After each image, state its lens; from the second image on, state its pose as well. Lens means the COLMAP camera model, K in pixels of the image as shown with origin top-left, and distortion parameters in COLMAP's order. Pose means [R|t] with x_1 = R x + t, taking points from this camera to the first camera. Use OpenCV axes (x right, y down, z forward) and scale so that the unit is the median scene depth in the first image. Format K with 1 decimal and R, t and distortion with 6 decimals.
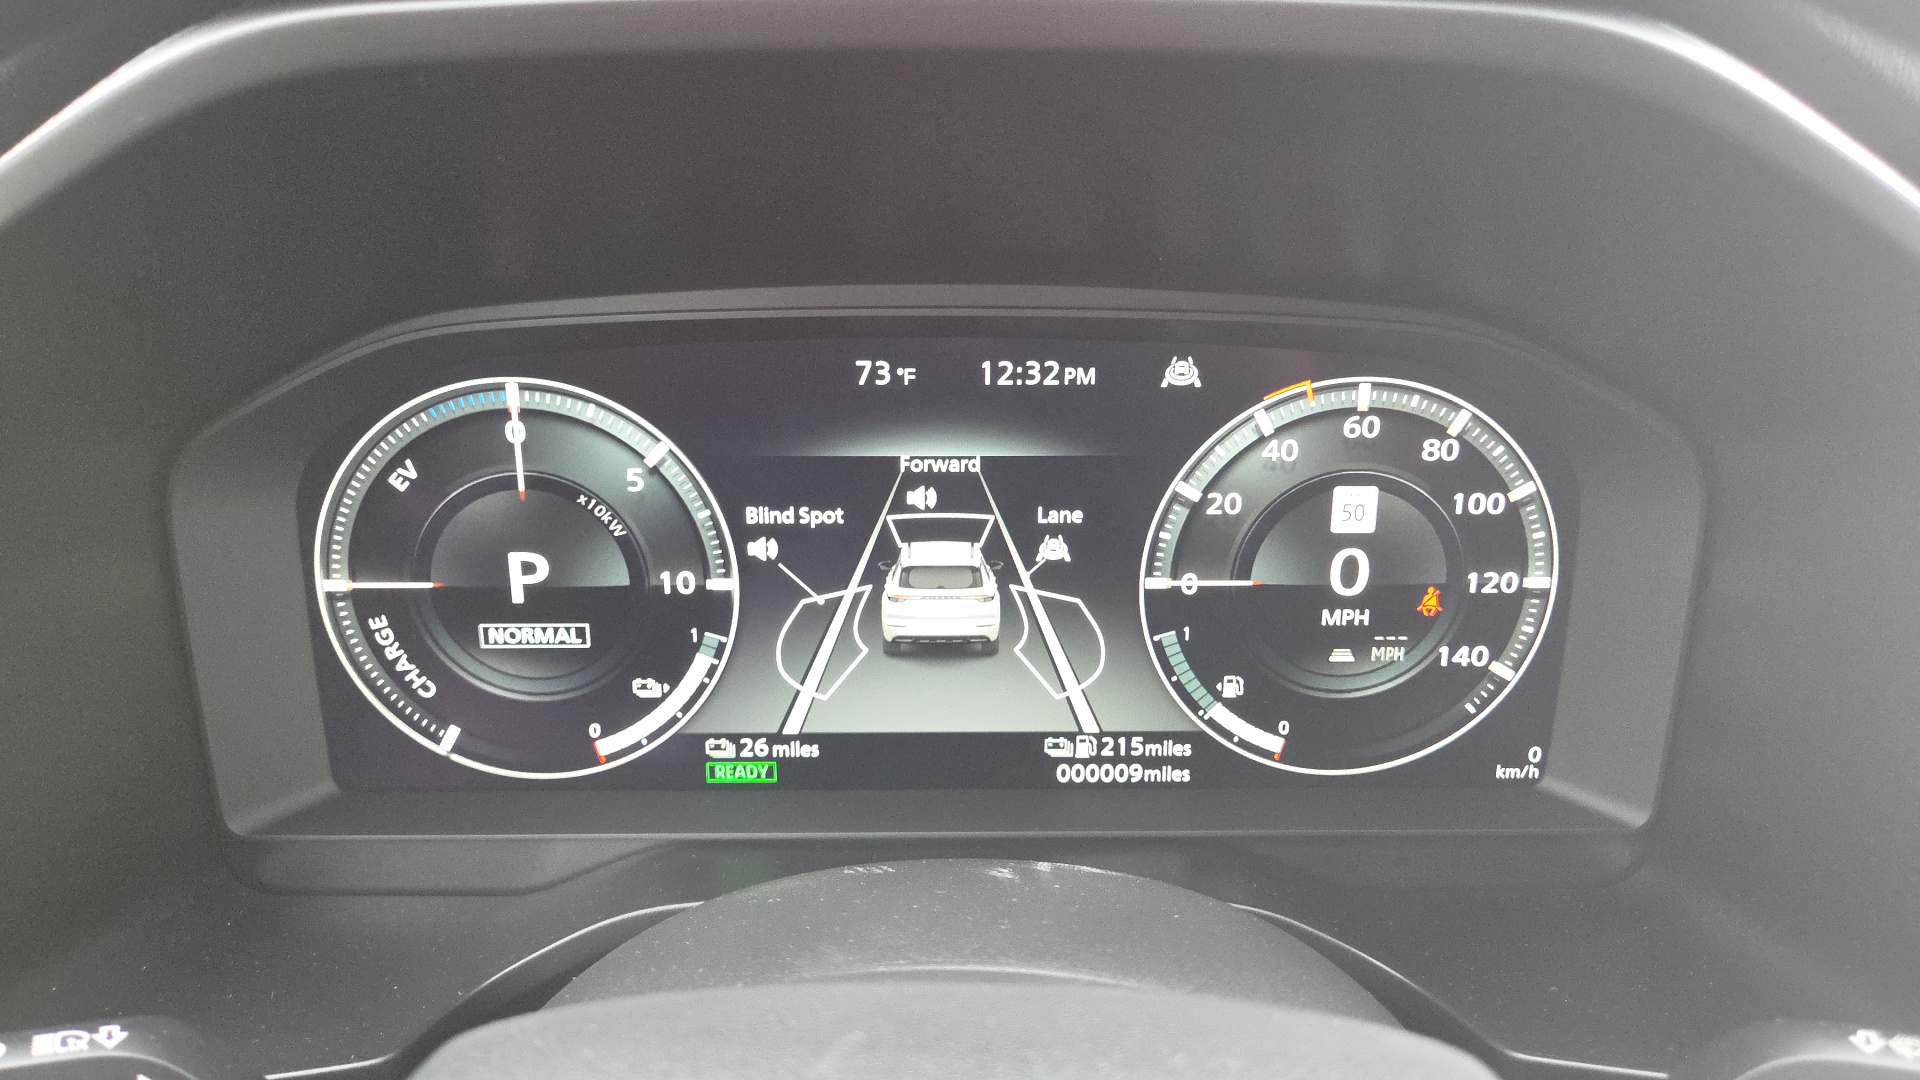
lens RADIAL K [[1292.7, 0, 970.1], [0, 1292.7, 523.3], [0, 0, 1]] dist [0.058008, -0.052057]
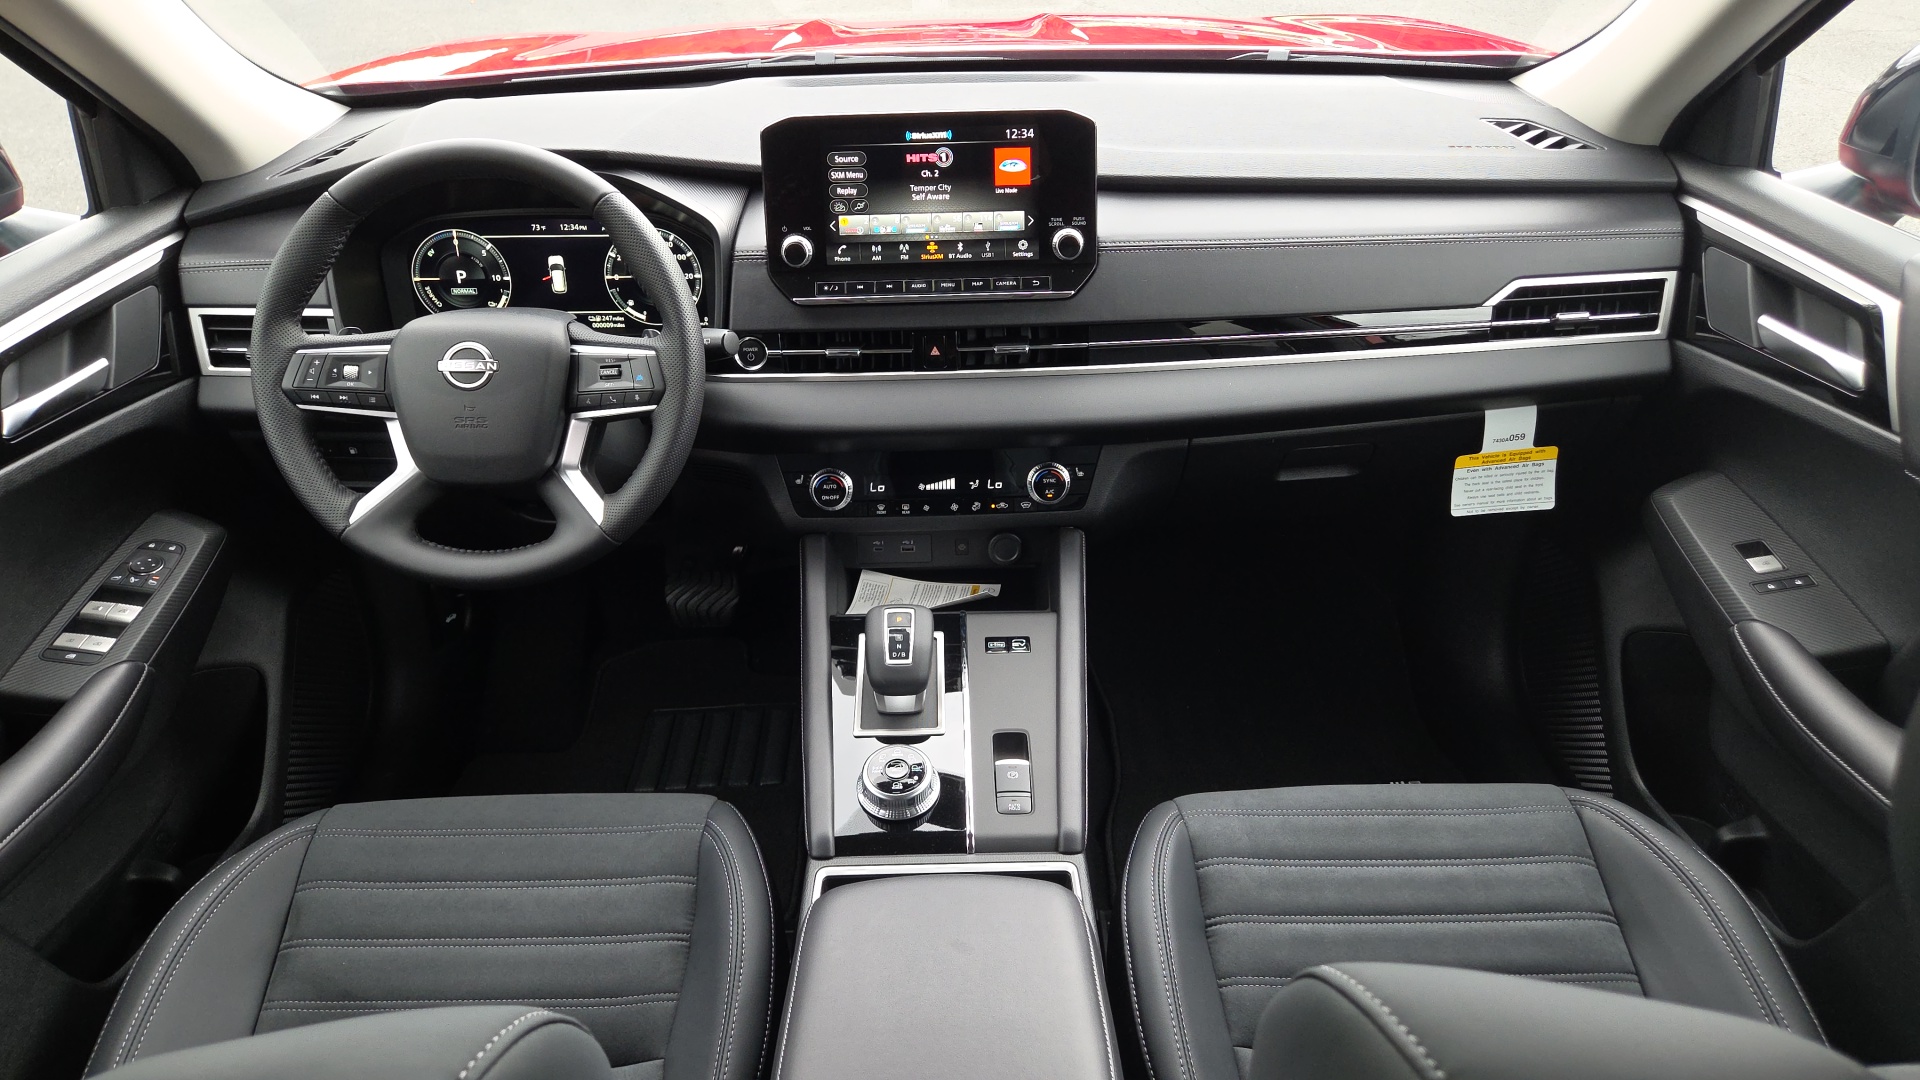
lens RADIAL K [[1292.7, 0, 968.5], [0, 1292.7, 540.3], [0, 0, 1]] dist [0.058008, -0.052057]
pose [[0.999857, -0.013977, -0.009560, 1.369042], [0.015025, 0.992628, 0.120262, 0.412652], [0.007809, -0.120388, 0.992696, -3.383940]]
